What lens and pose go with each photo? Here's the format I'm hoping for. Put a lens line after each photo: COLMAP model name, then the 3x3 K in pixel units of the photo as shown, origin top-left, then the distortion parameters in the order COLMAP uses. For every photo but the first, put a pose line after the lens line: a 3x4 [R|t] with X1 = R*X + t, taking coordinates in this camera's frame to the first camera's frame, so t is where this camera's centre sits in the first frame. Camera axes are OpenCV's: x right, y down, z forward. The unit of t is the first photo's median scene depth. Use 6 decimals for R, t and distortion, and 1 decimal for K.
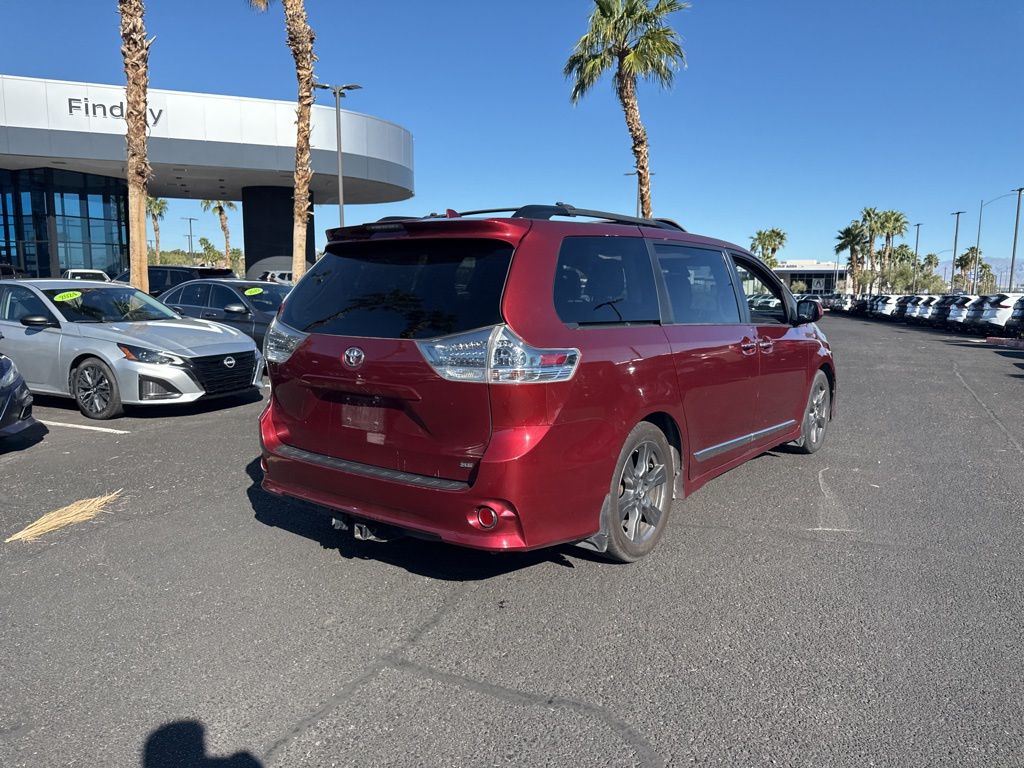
lens RADIAL K [[725.8, 0, 516.0], [0, 725.8, 380.5], [0, 0, 1]] dist [0.040691, -0.045506]
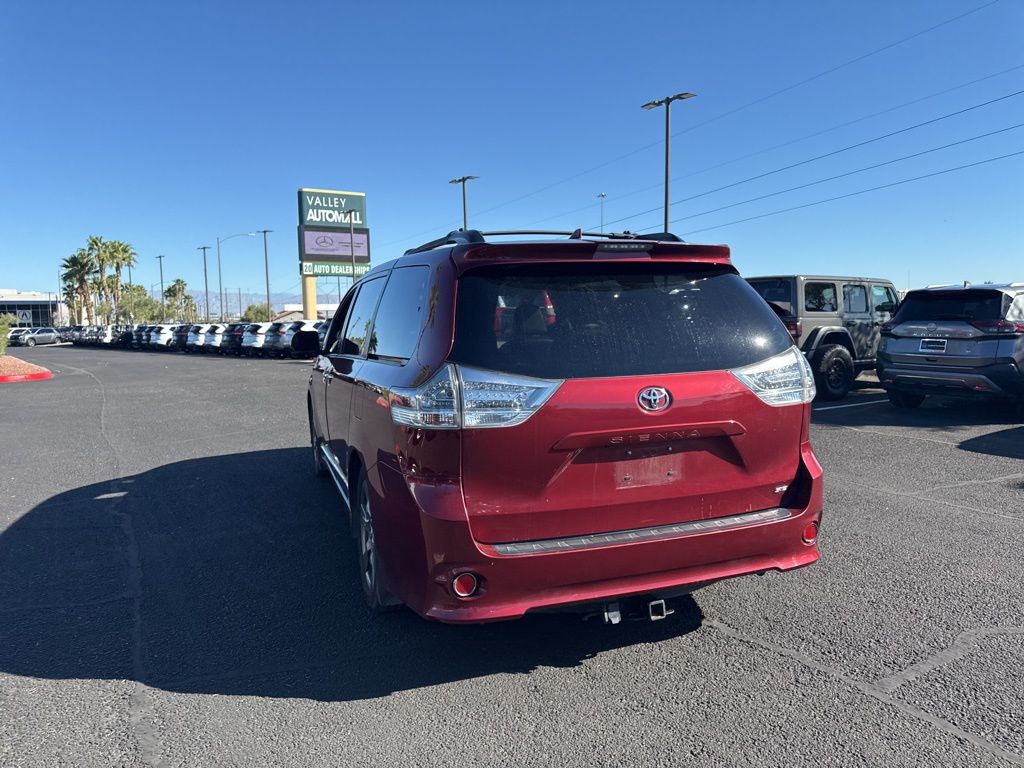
lens RADIAL K [[725.8, 0, 515.6], [0, 725.8, 368.0], [0, 0, 1]] dist [0.040691, -0.045506]
pose [[0.534271, -0.078697, 0.841642, -0.203837], [0.127401, 0.991780, 0.011862, -0.019873], [-0.835658, 0.100888, 0.539905, 0.137643]]
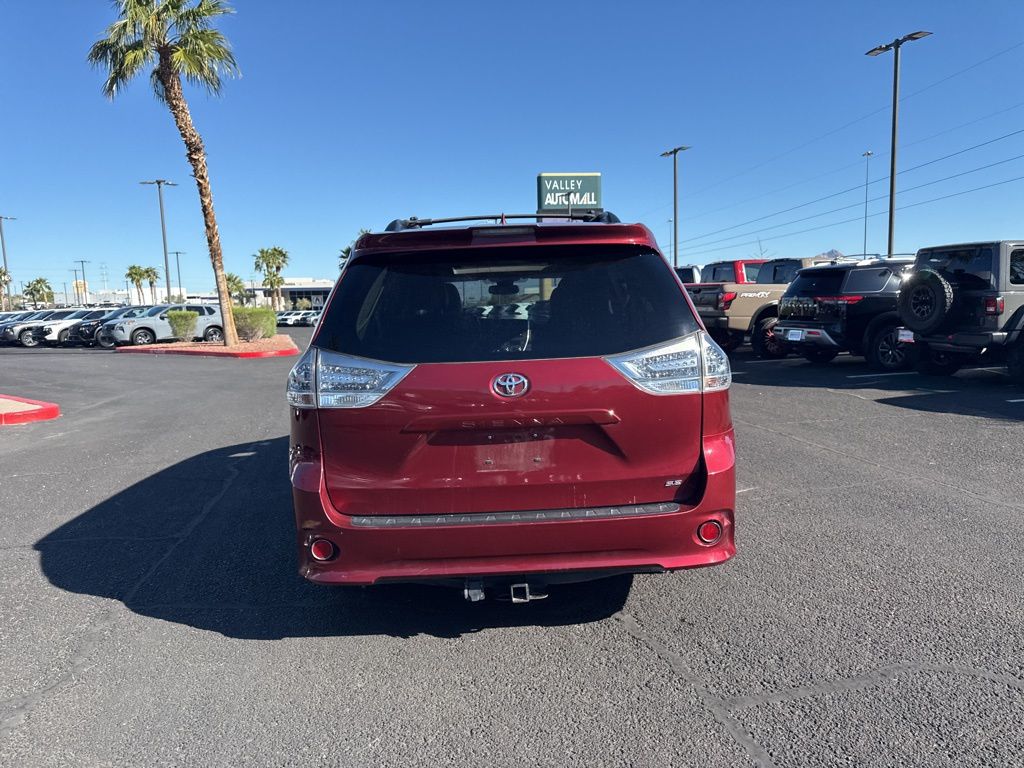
lens RADIAL K [[725.8, 0, 517.1], [0, 725.8, 377.7], [0, 0, 1]] dist [0.040691, -0.045506]
pose [[0.780244, -0.100237, 0.617392, -0.147755], [0.117648, 0.992976, 0.012535, -0.010211], [-0.614312, 0.062854, 0.786556, 0.068934]]
